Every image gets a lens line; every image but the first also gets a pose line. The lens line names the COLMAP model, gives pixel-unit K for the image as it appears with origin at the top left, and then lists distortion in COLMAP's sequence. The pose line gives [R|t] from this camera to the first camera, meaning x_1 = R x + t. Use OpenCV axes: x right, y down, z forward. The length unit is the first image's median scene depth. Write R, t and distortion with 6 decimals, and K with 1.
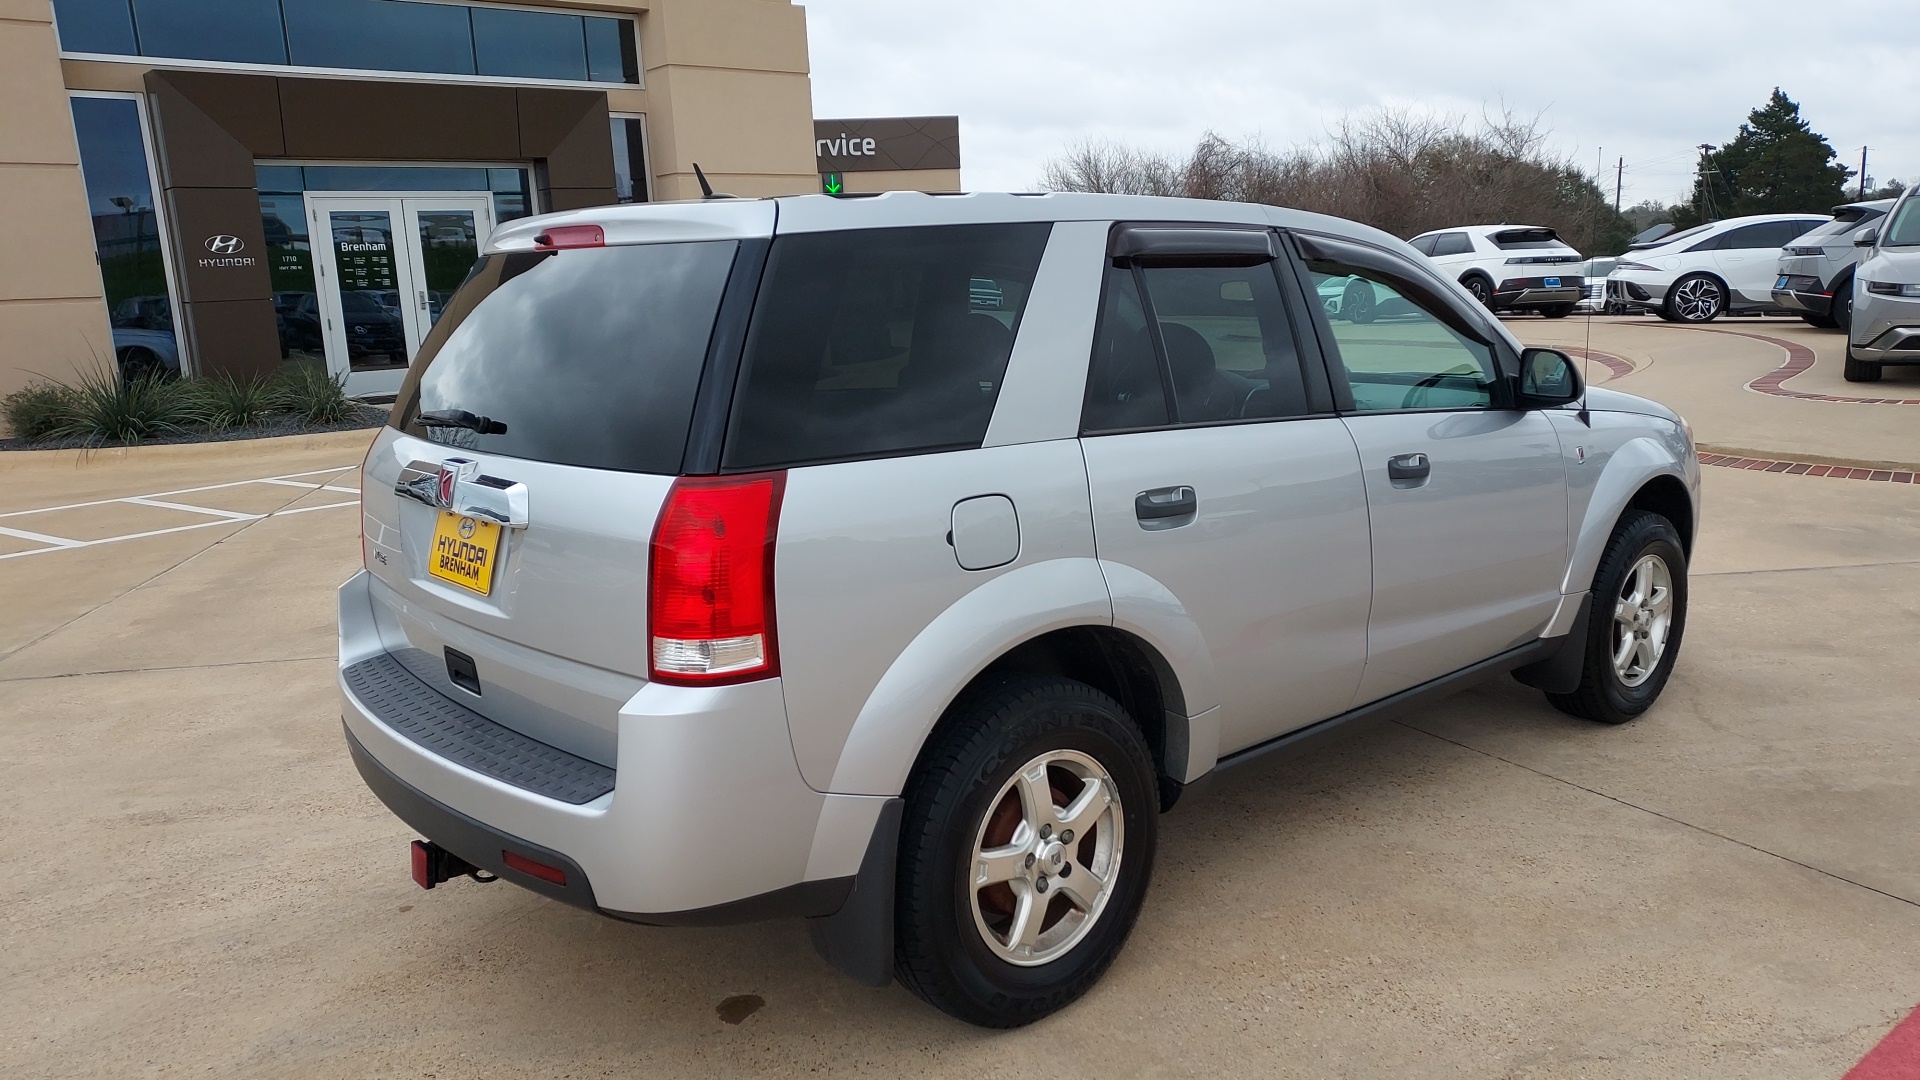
lens RADIAL K [[1426.1, 0, 975.9], [0, 1426.1, 509.7], [0, 0, 1]] dist [-0.001059, 0.053952]
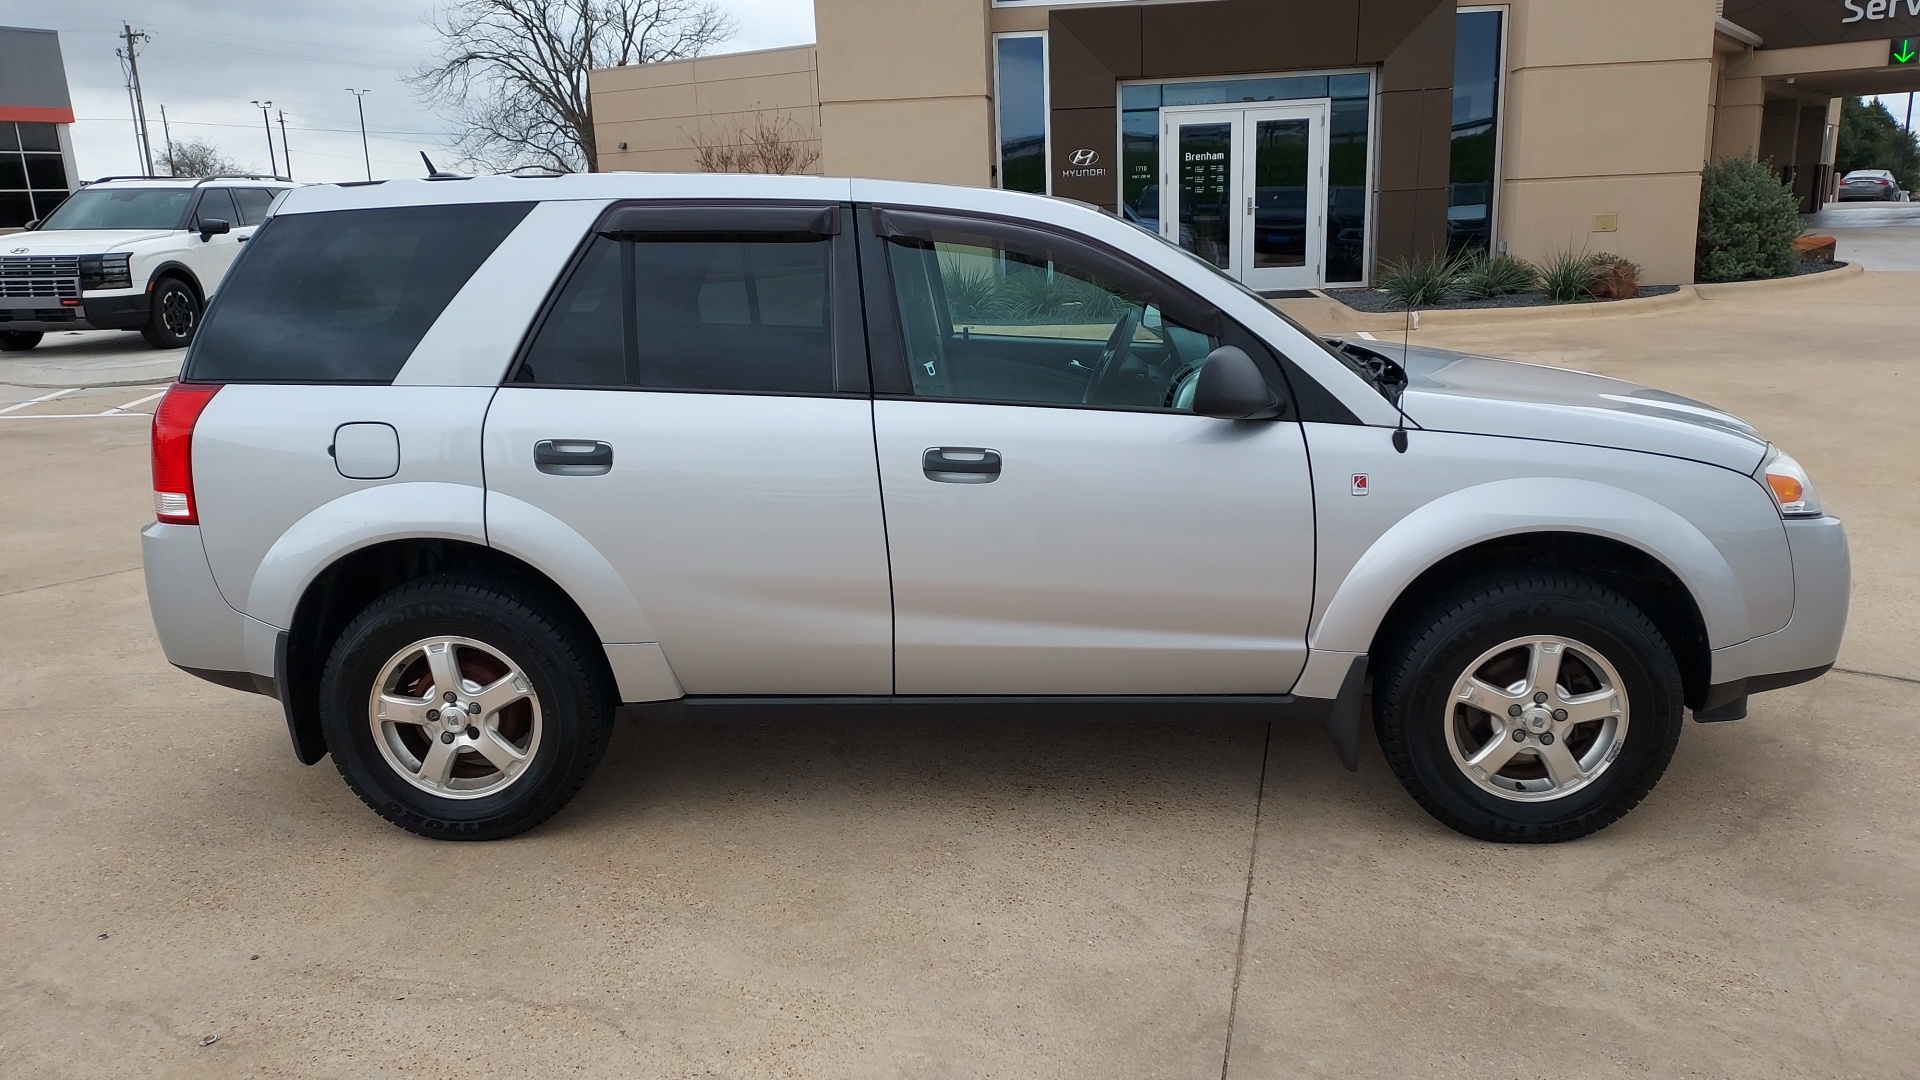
lens RADIAL K [[1392.3, 0, 960.0], [0, 1392.3, 540.0], [0, 0, 1]] dist [0.055975, -0.007477]
pose [[0.710367, 0.181605, -0.679999, 0.783331], [-0.113231, 0.983042, 0.144250, -0.092523], [0.694663, -0.025473, 0.718884, 0.279337]]
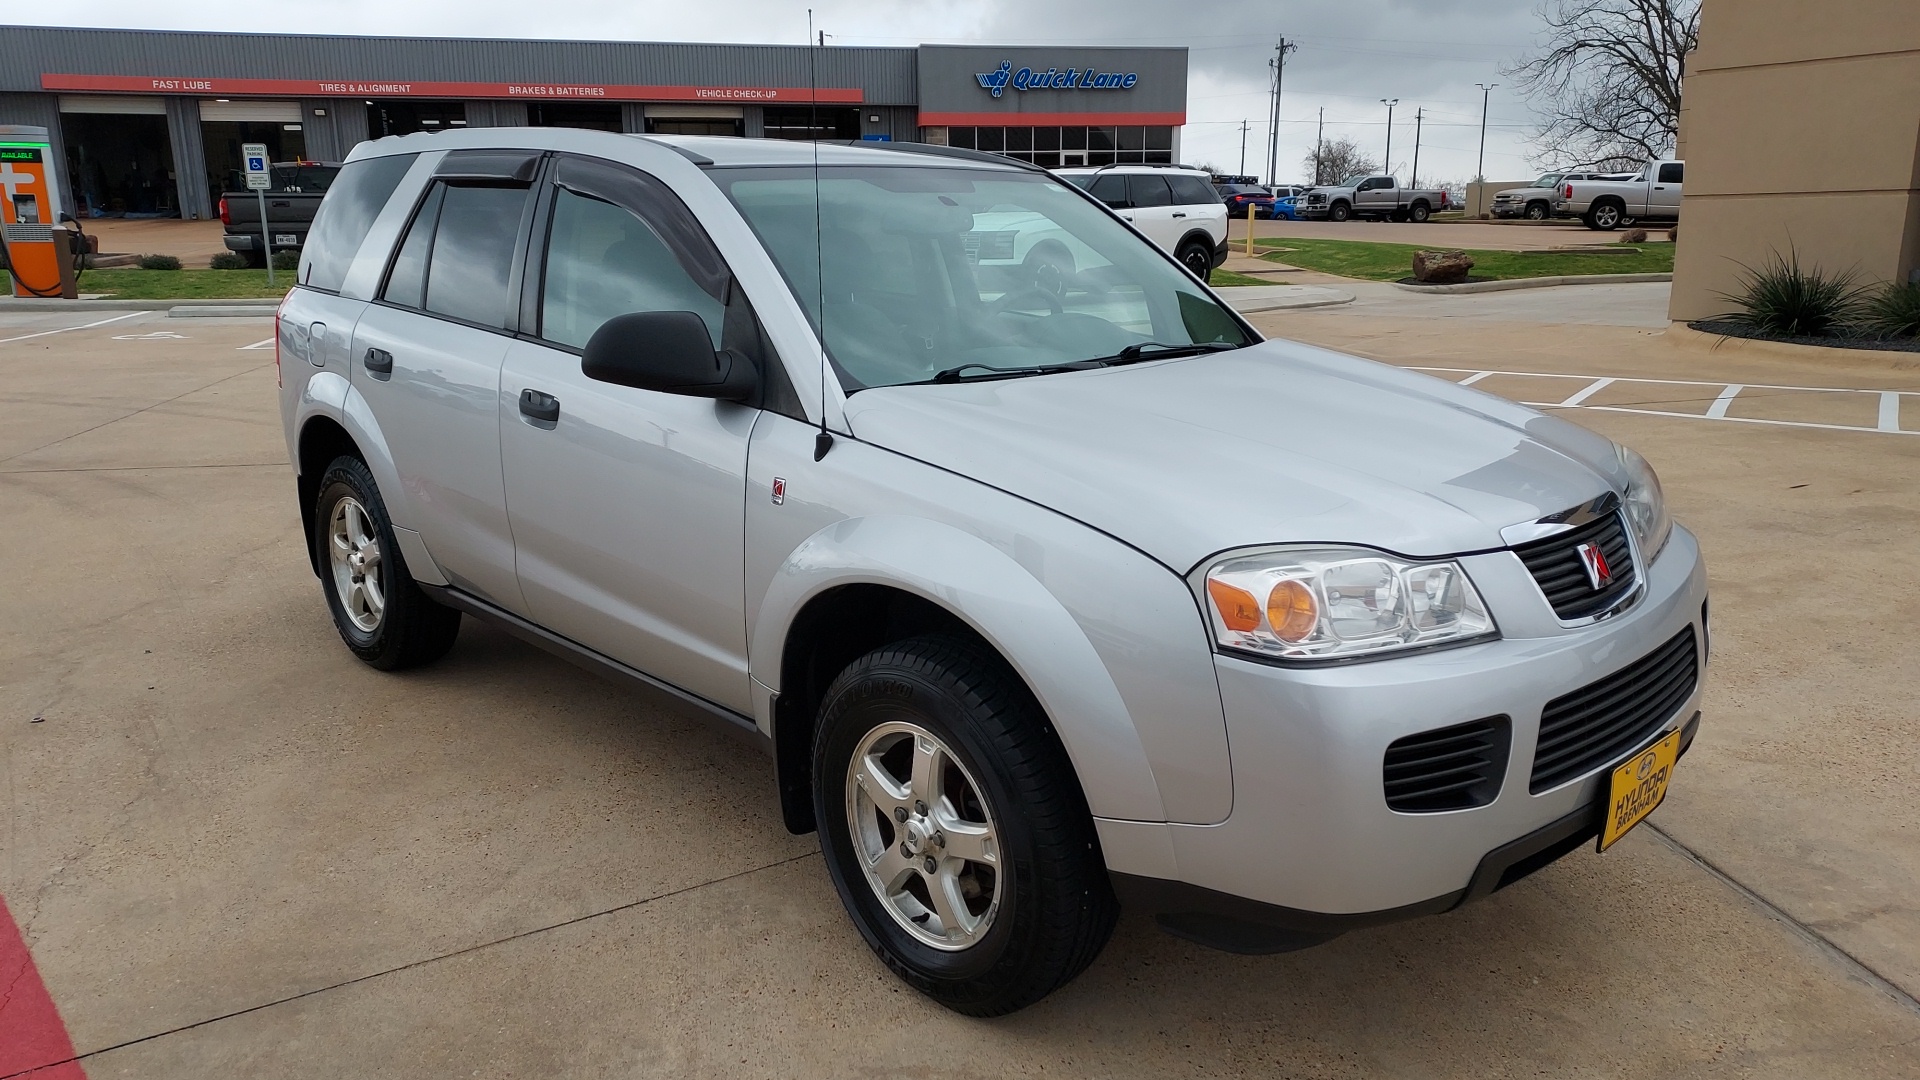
lens RADIAL K [[1399.3, 0, 963.8], [0, 1399.3, 515.3], [0, 0, 1]] dist [0.047225, -0.005754]
pose [[0.035868, 0.248294, -0.968020, 1.042644], [-0.168774, 0.956235, 0.239017, -0.194389], [0.985002, 0.154804, 0.076204, 1.016259]]
